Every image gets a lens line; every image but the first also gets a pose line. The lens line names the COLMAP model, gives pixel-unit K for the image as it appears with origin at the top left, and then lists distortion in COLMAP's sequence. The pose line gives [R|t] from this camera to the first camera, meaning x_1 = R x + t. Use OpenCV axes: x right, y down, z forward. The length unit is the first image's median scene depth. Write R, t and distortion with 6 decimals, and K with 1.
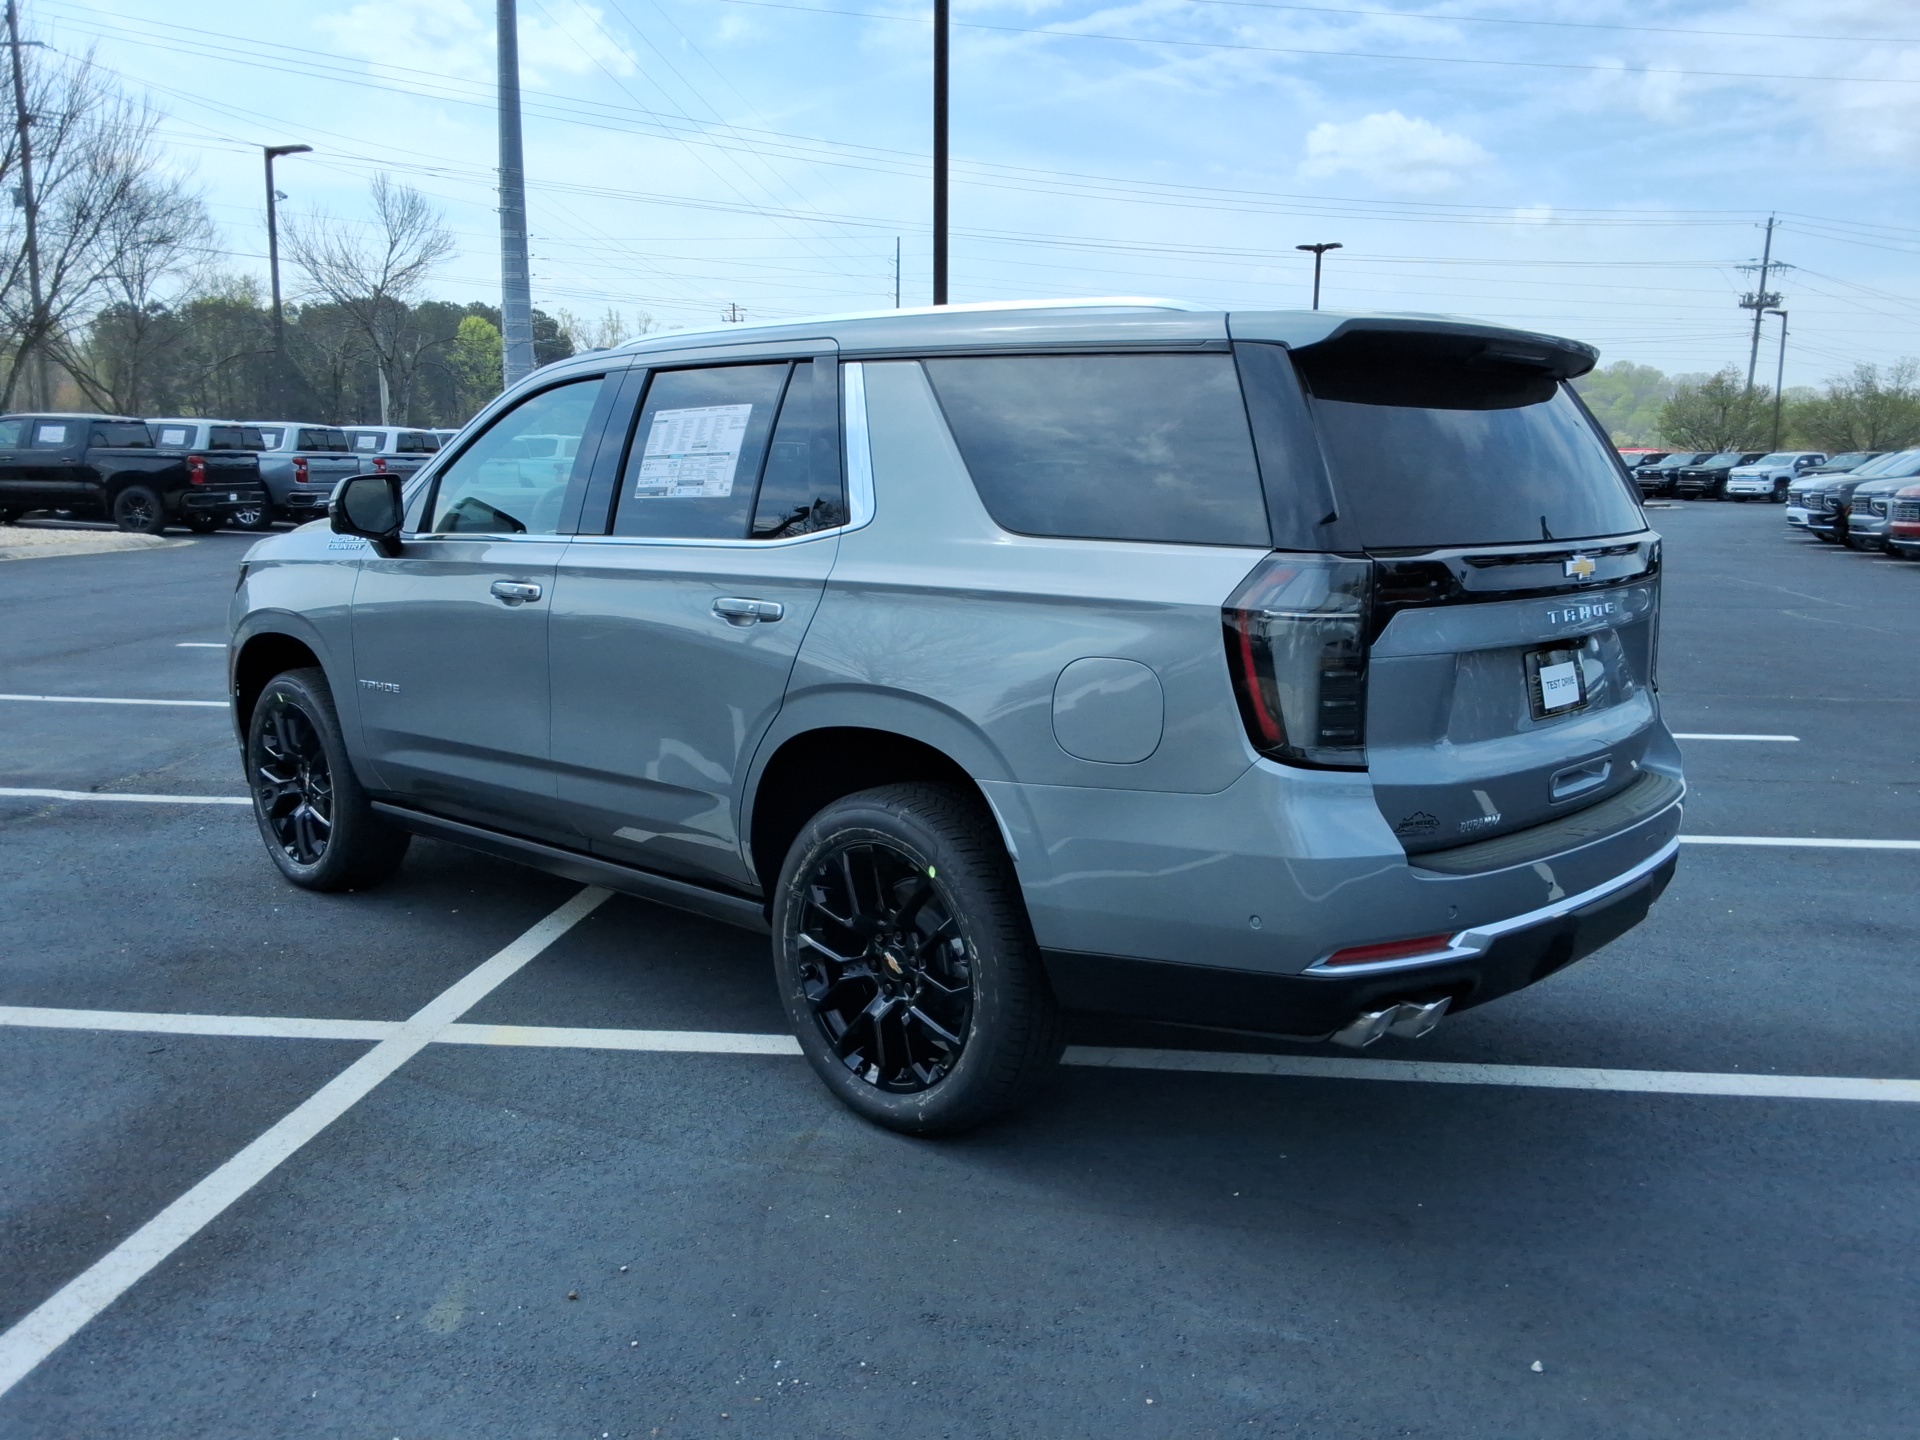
lens RADIAL K [[1545.2, 0, 986.4], [0, 1545.2, 676.5], [0, 0, 1]] dist [0.104572, -0.166038]
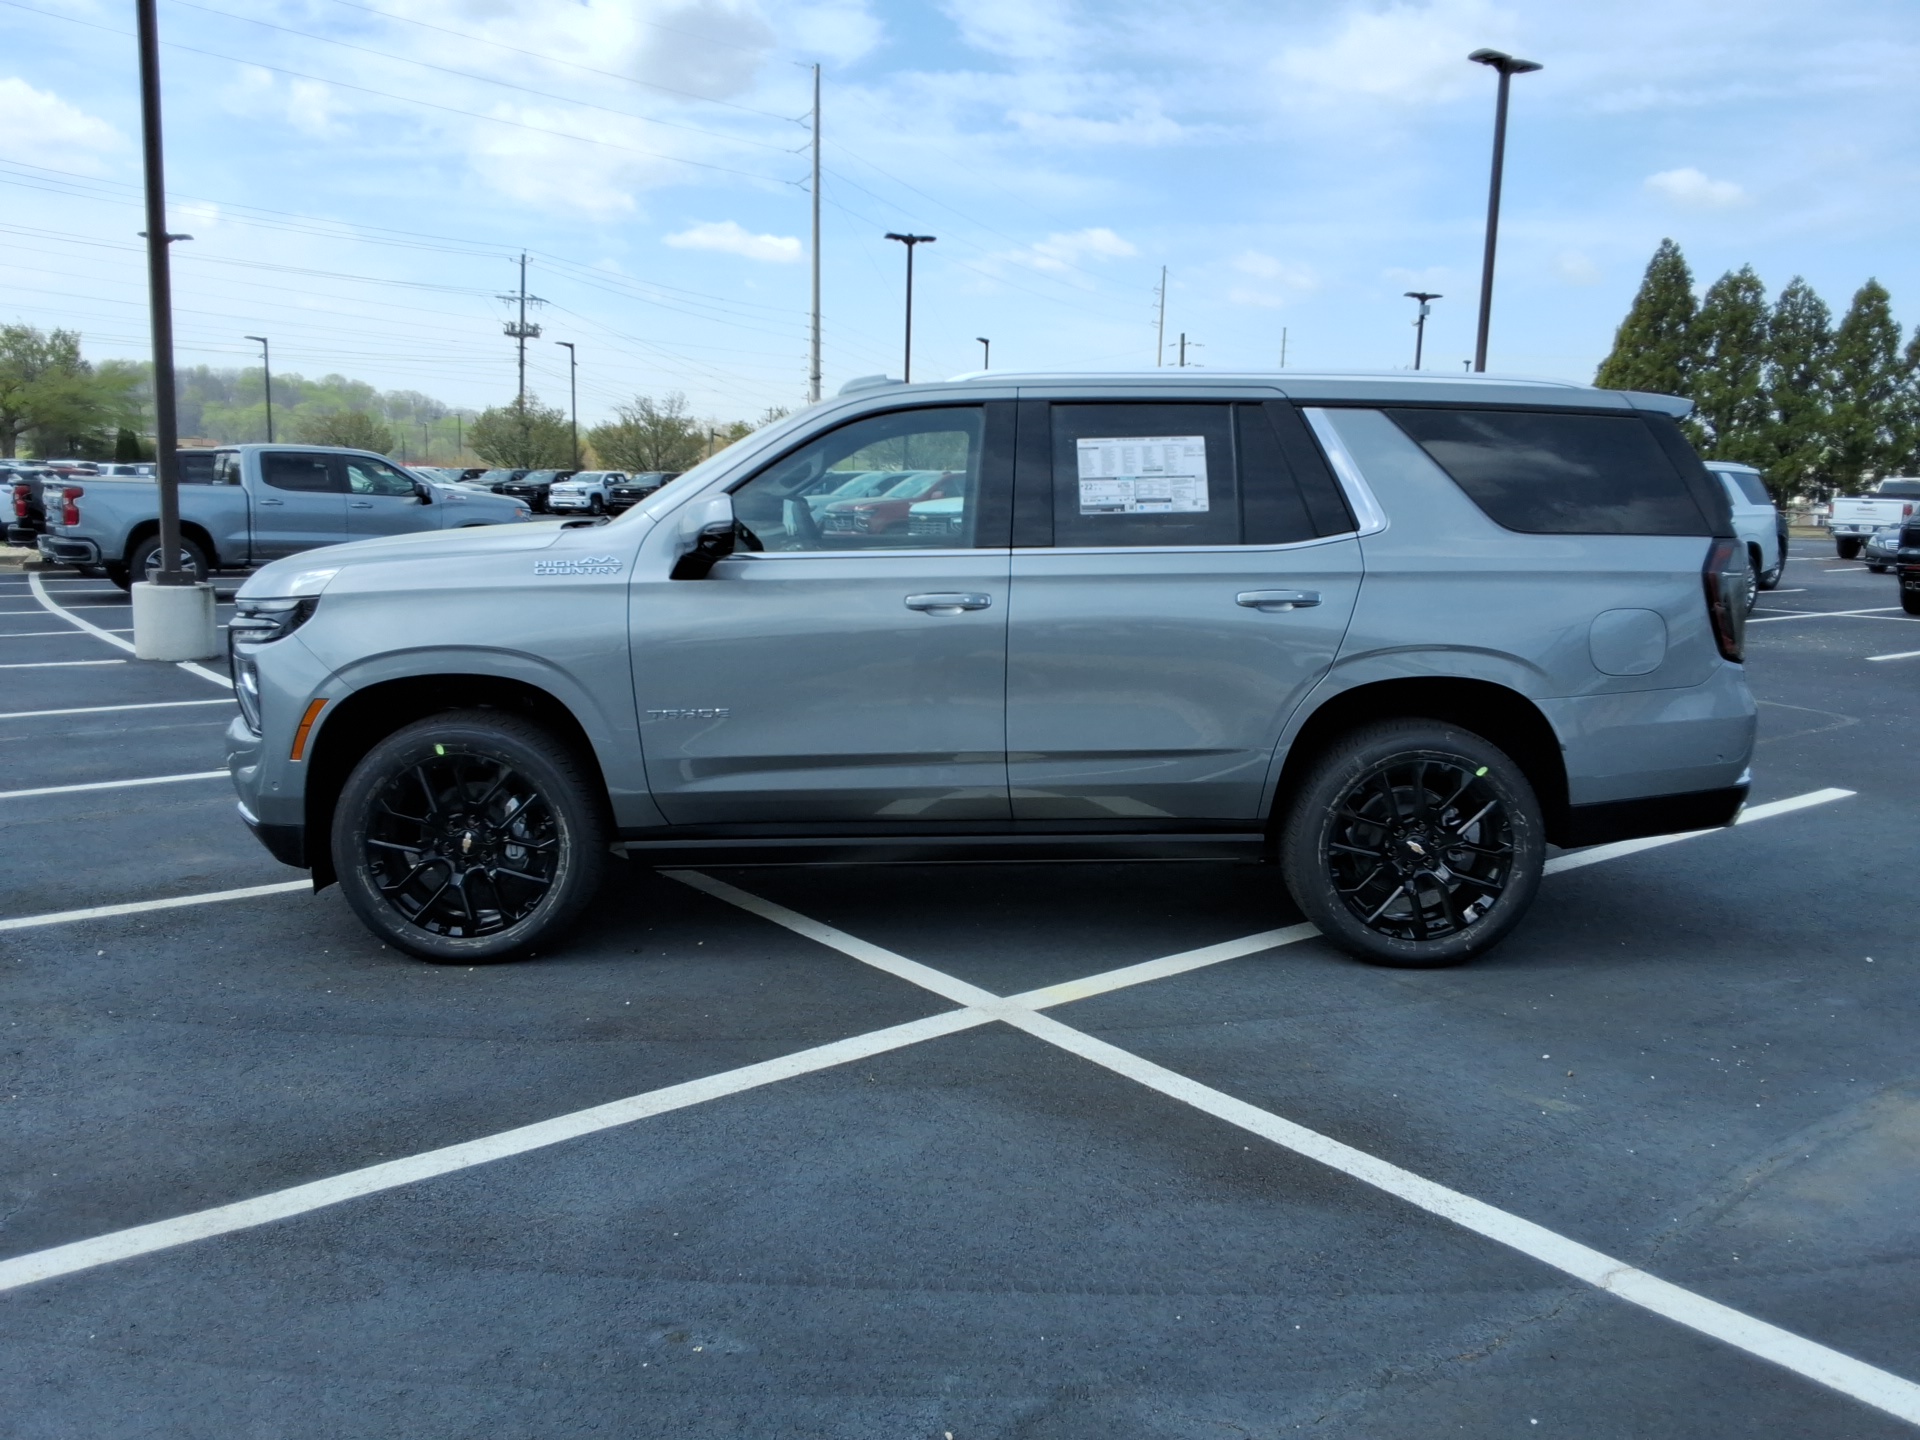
lens RADIAL K [[1545.2, 0, 959.8], [0, 1545.2, 685.3], [0, 0, 1]] dist [0.104572, -0.166038]
pose [[0.716793, -0.083646, 0.692251, -1.092841], [0.085218, 0.995845, 0.032090, -0.032013], [-0.692059, 0.035991, 0.720943, 0.234920]]
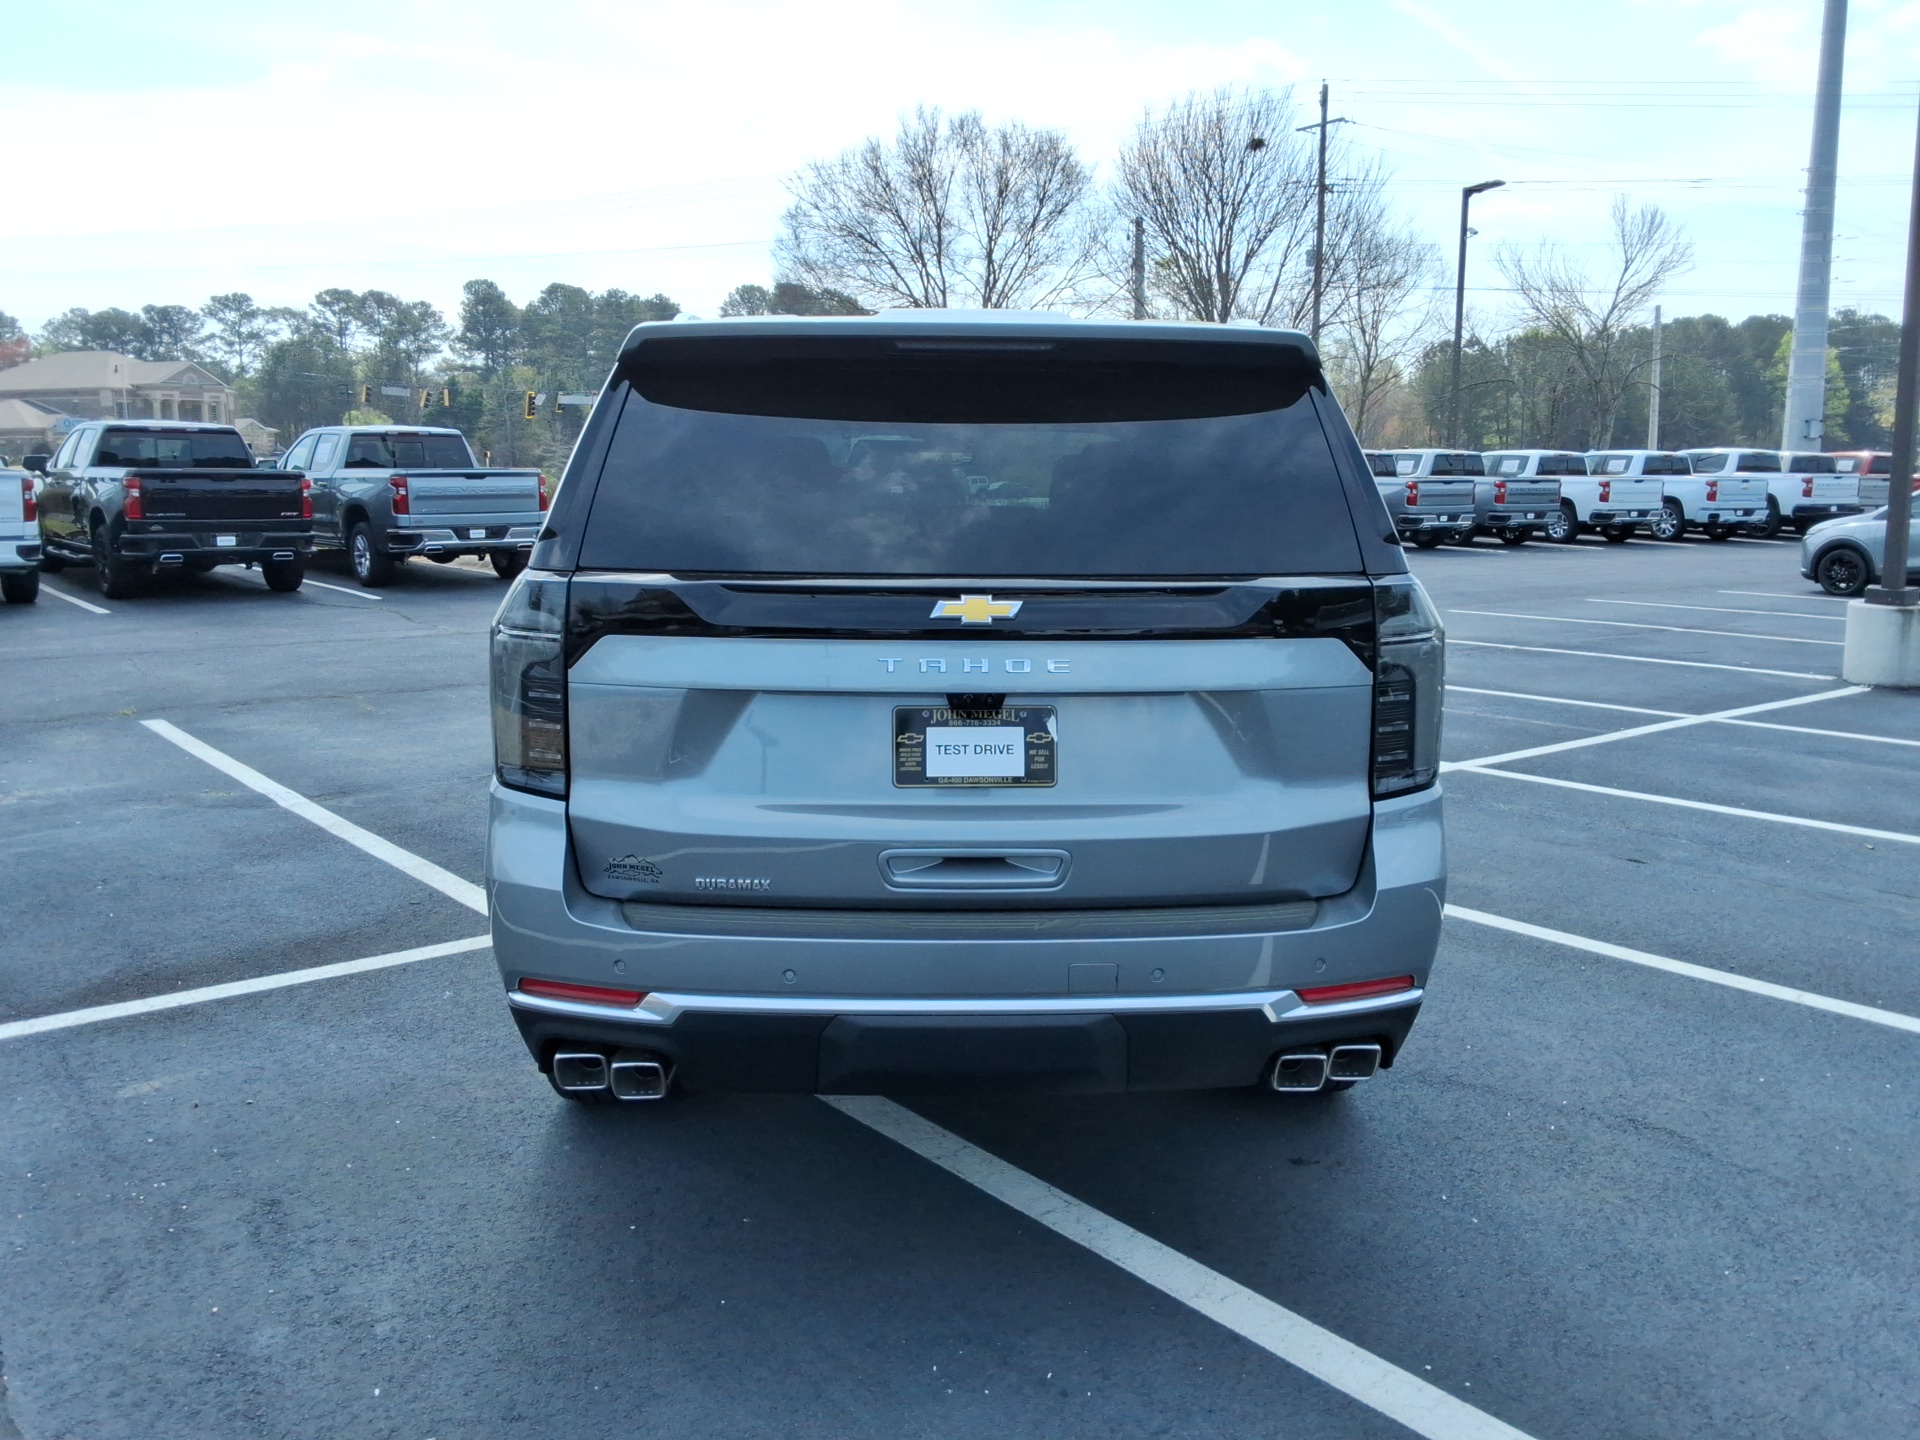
lens RADIAL K [[1545.2, 0, 989.6], [0, 1545.2, 707.8], [0, 0, 1]] dist [0.104572, -0.166038]
pose [[0.697029, 0.098227, -0.710283, 0.758337], [-0.095010, 0.994490, 0.044293, -0.042938], [0.710720, 0.036610, 0.702521, 0.357462]]
